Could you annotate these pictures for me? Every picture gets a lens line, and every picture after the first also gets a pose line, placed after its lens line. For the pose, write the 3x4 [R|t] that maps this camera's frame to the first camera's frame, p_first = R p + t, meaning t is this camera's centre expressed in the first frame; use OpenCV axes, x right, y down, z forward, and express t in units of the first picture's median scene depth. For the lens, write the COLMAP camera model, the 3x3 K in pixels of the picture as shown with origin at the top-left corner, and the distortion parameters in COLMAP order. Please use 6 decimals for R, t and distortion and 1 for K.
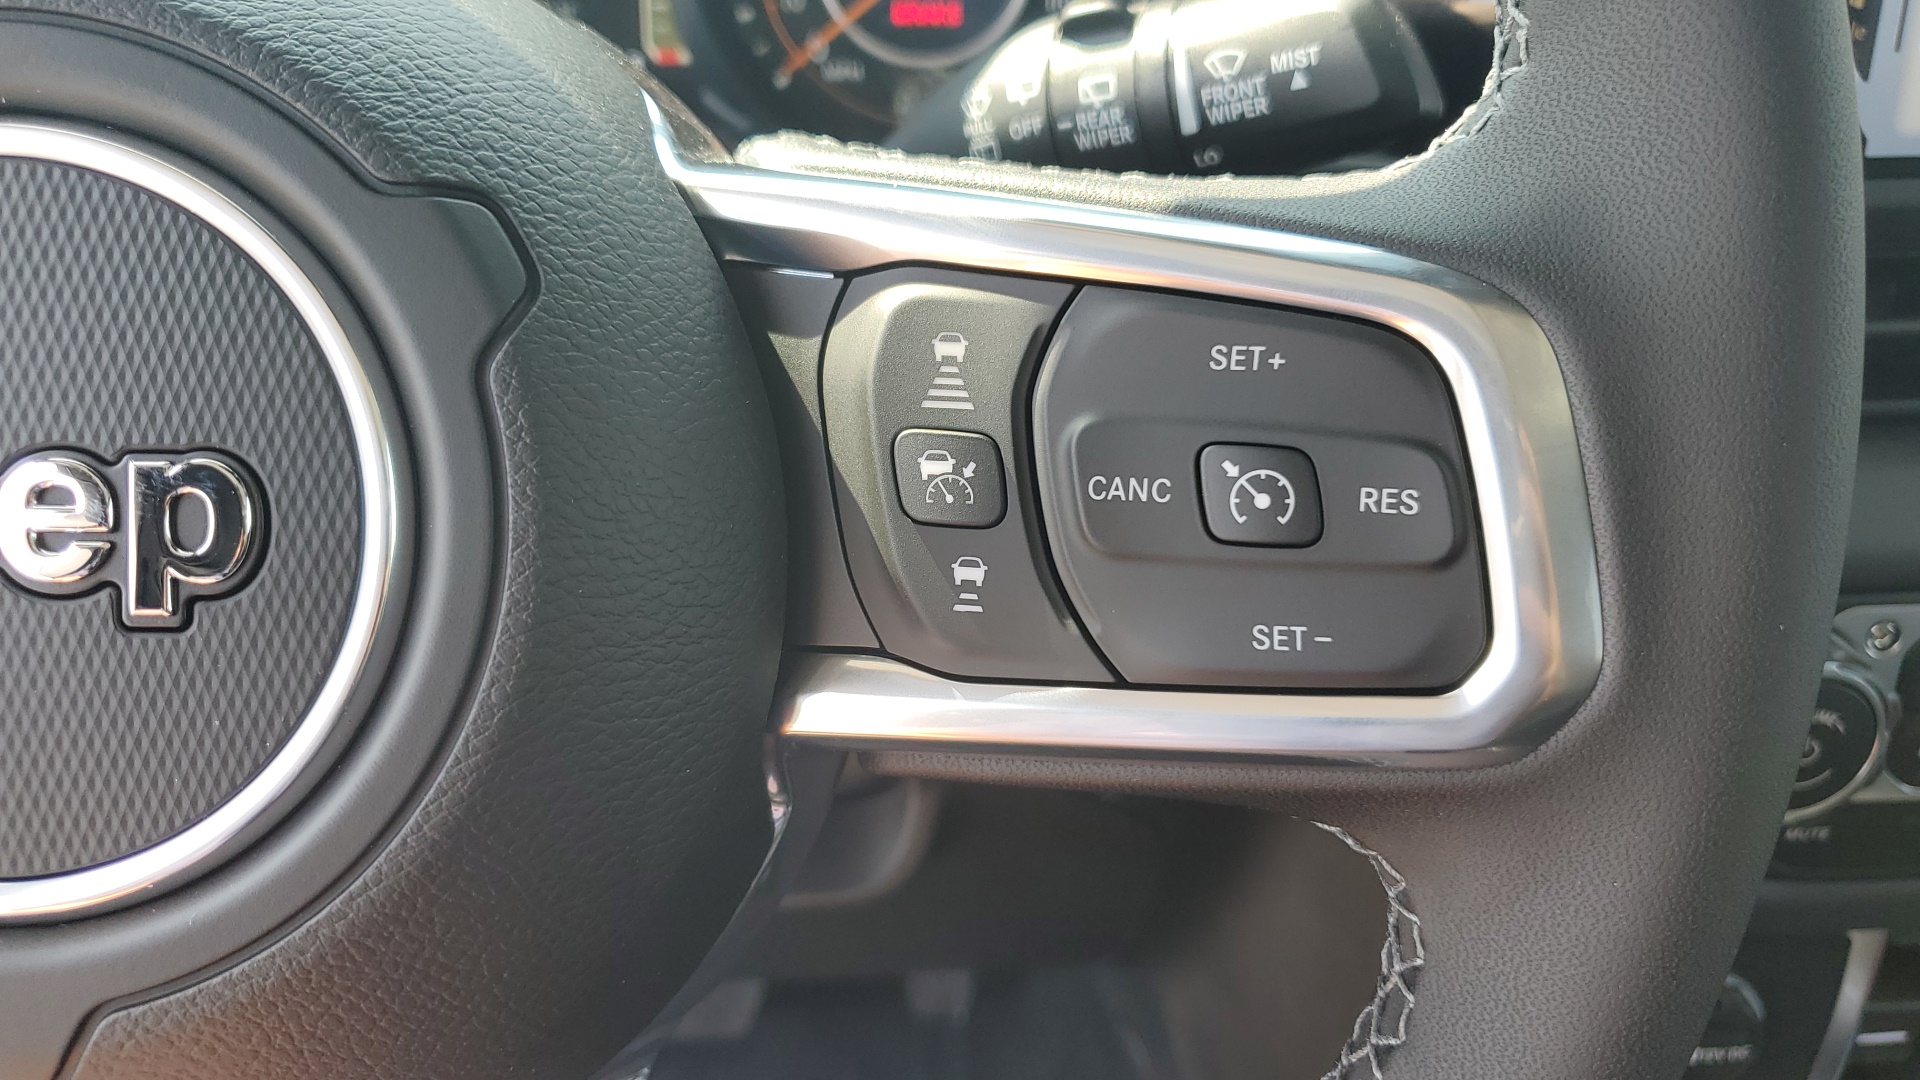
lens RADIAL K [[1571.5, 0, 960.0], [0, 1571.5, 540.0], [0, 0, 1]] dist [0.032588, 0.000873]
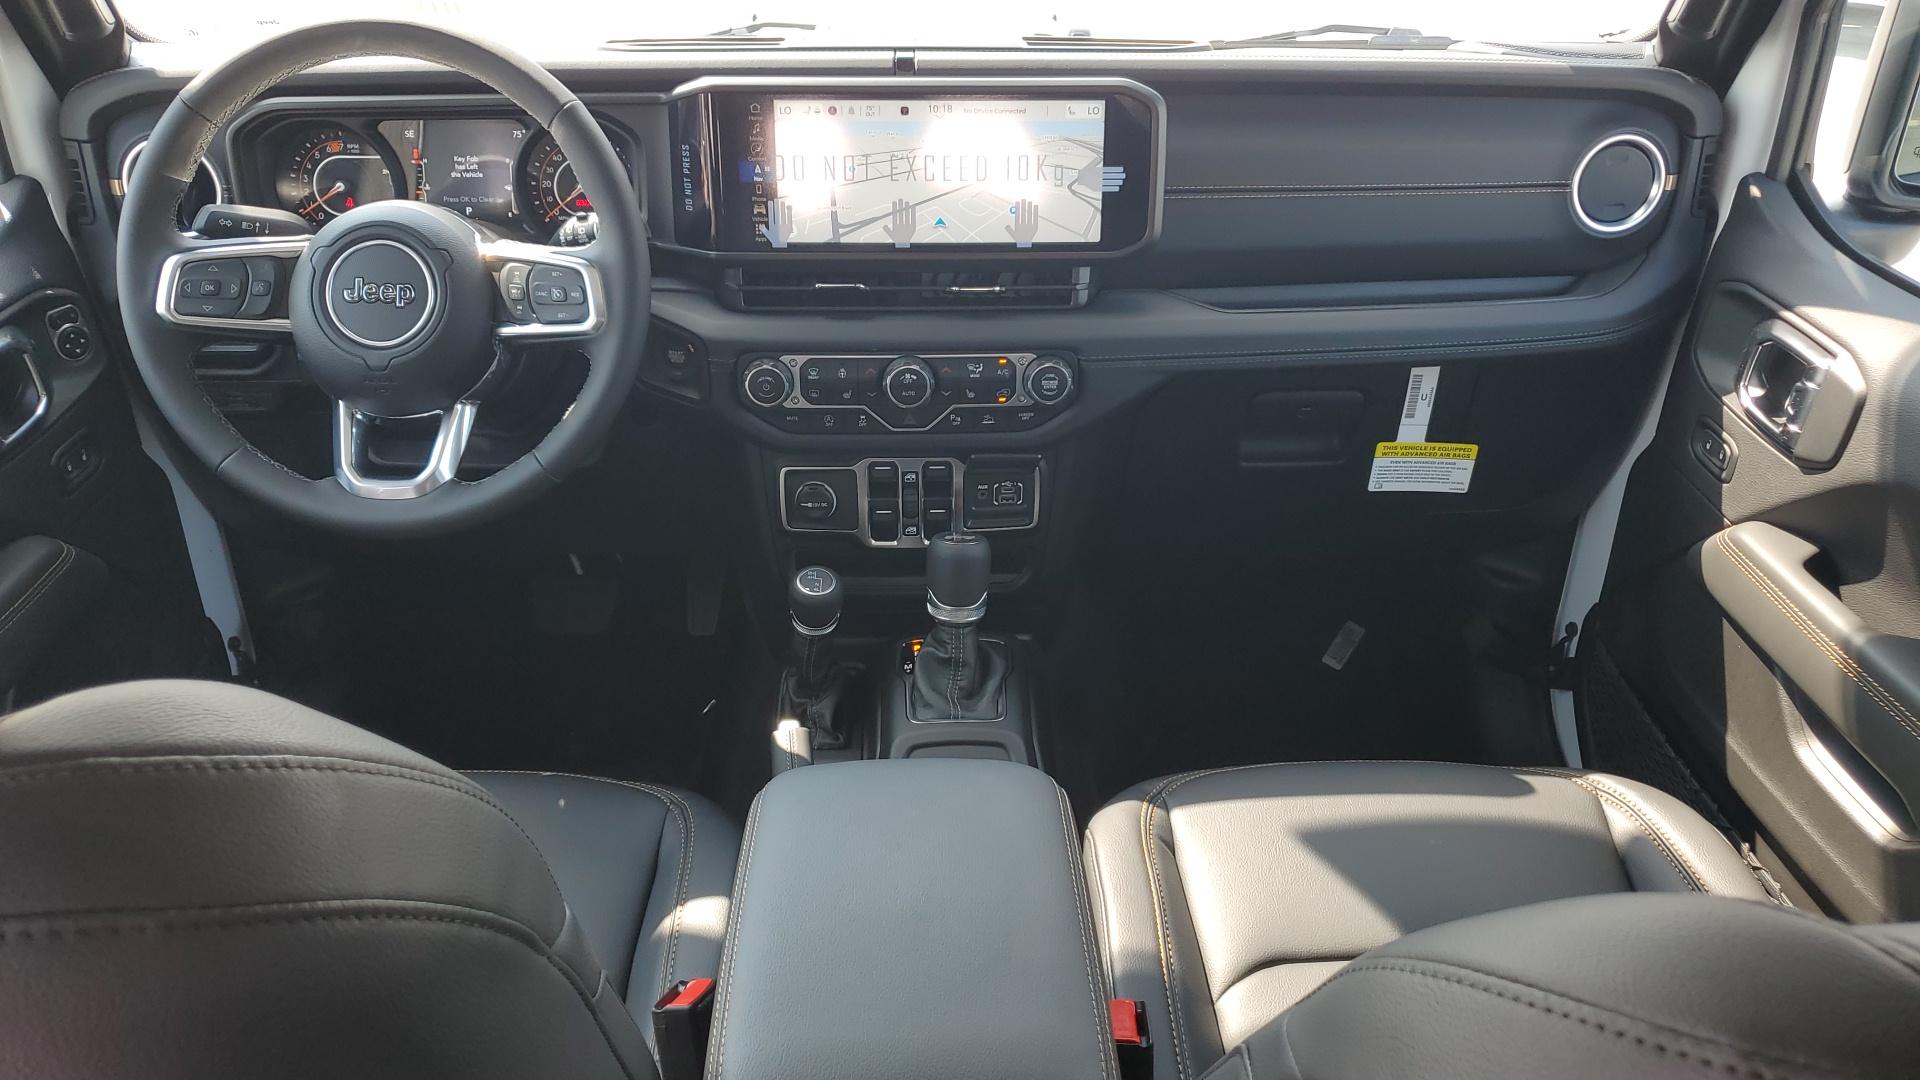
lens RADIAL K [[1433.5, 0, 964.3], [0, 1433.5, 600.0], [0, 0, 1]] dist [0.005415, 0.004360]
pose [[0.999070, 0.025084, -0.035069, 2.081790], [-0.024884, 0.999672, 0.006134, 1.148091], [0.035211, -0.005255, 0.999366, -4.877131]]
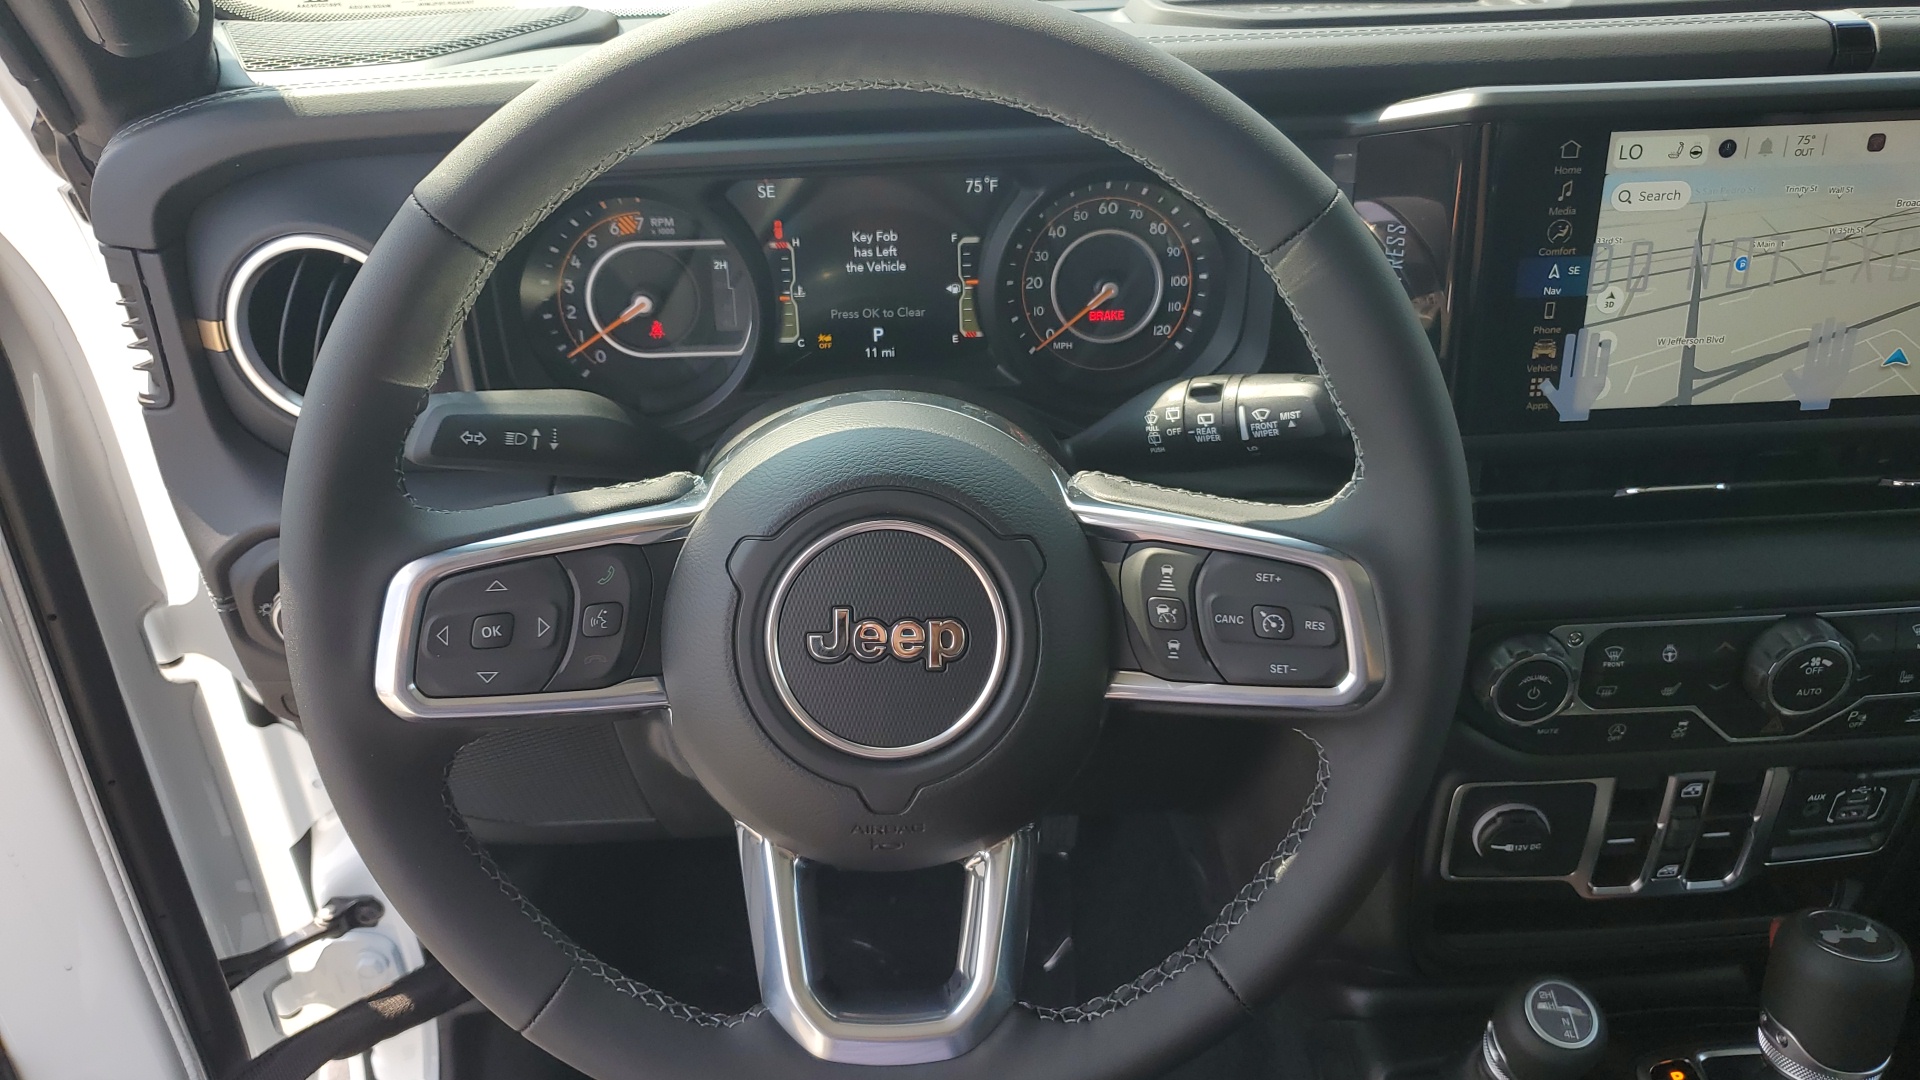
lens RADIAL K [[1503.1, 0, 960.0], [0, 1503.1, 540.0], [0, 0, 1]] dist [0.127817, -0.197295]
pose [[0.999651, -0.006675, -0.025559, -0.322757], [0.008172, 0.998231, 0.058894, -0.347479], [0.025120, -0.059082, 0.997937, -1.833600]]
